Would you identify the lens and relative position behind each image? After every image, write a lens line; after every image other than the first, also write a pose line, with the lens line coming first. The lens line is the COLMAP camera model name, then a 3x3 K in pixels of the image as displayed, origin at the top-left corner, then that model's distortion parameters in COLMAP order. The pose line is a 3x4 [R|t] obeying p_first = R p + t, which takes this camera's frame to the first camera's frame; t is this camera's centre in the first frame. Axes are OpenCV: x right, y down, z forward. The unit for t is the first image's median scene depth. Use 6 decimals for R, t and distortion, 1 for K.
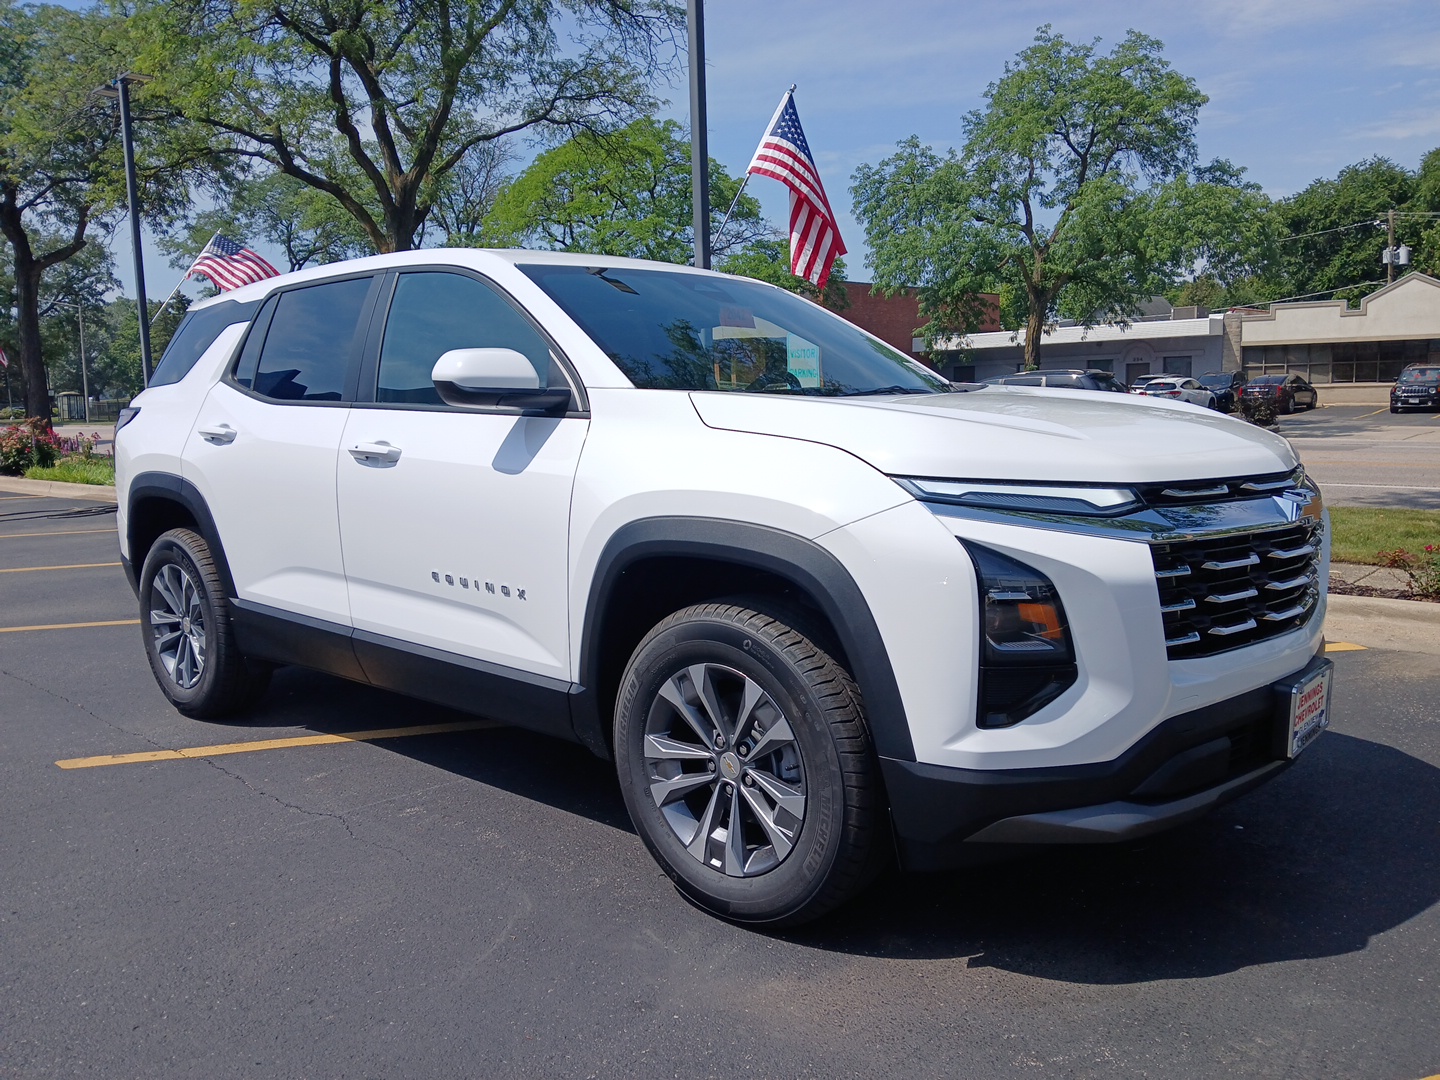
lens RADIAL K [[1142.5, 0, 821.7], [0, 1142.5, 538.5], [0, 0, 1]] dist [0.069740, -0.159235]
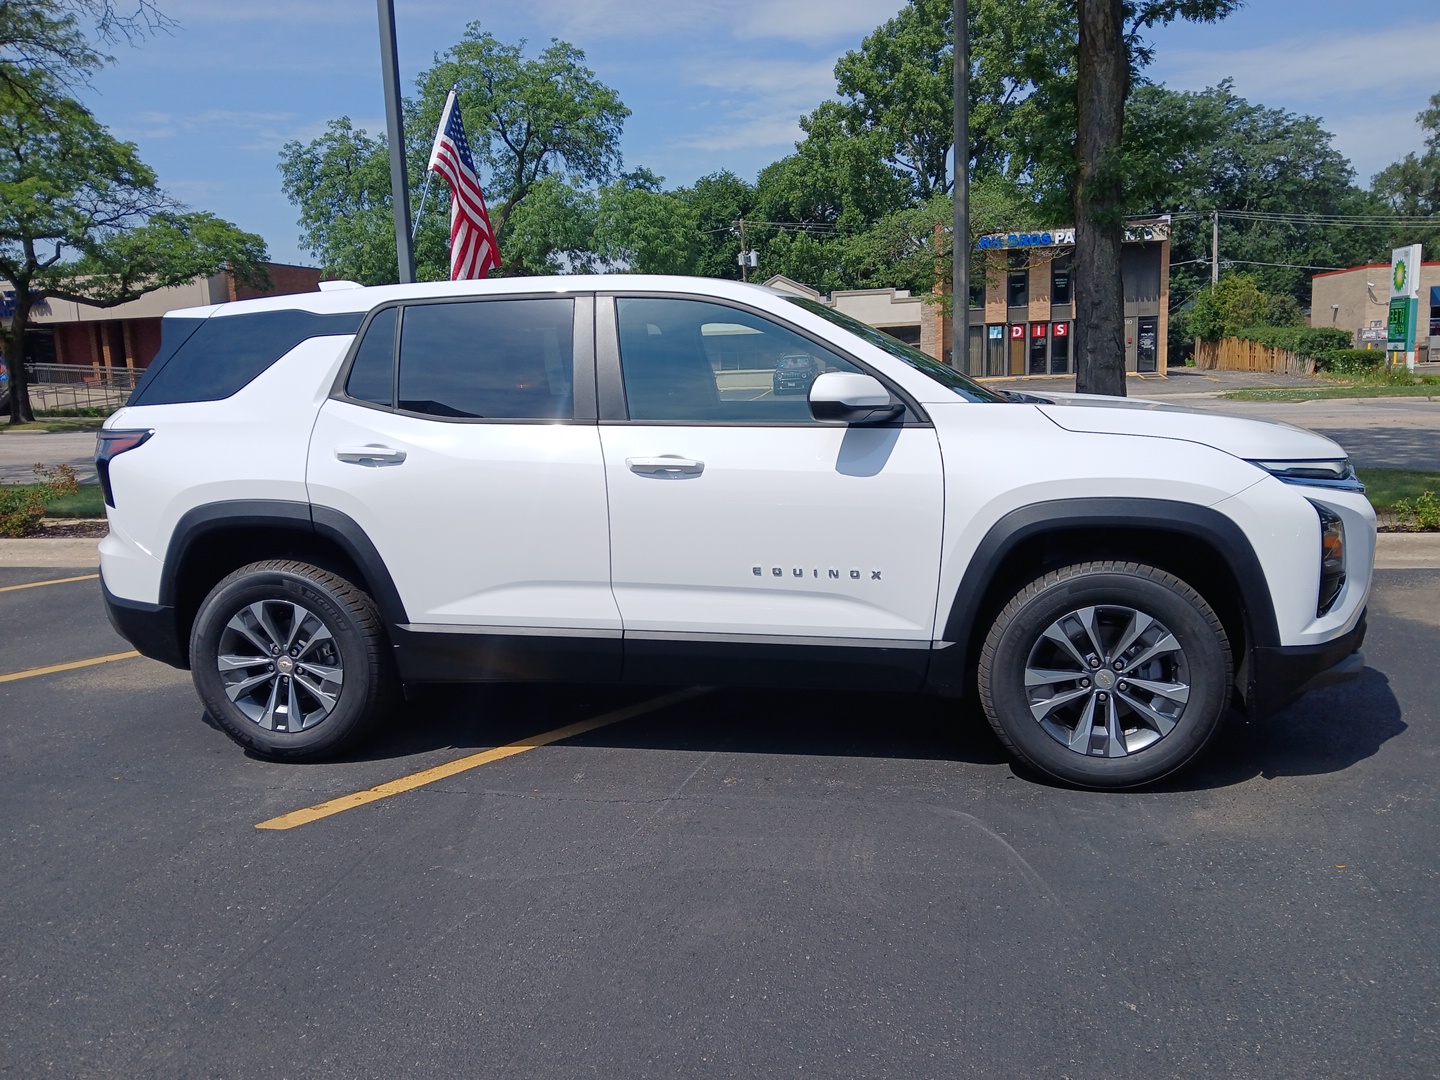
lens RADIAL K [[1157.1, 0, 720.0], [0, 1157.1, 540.0], [0, 0, 1]] dist [0.026158, -0.070602]
pose [[0.861782, -0.082755, 0.500483, -0.177627], [0.075306, 0.996542, 0.035110, -0.007696], [-0.501658, 0.007433, 0.865034, 0.004632]]
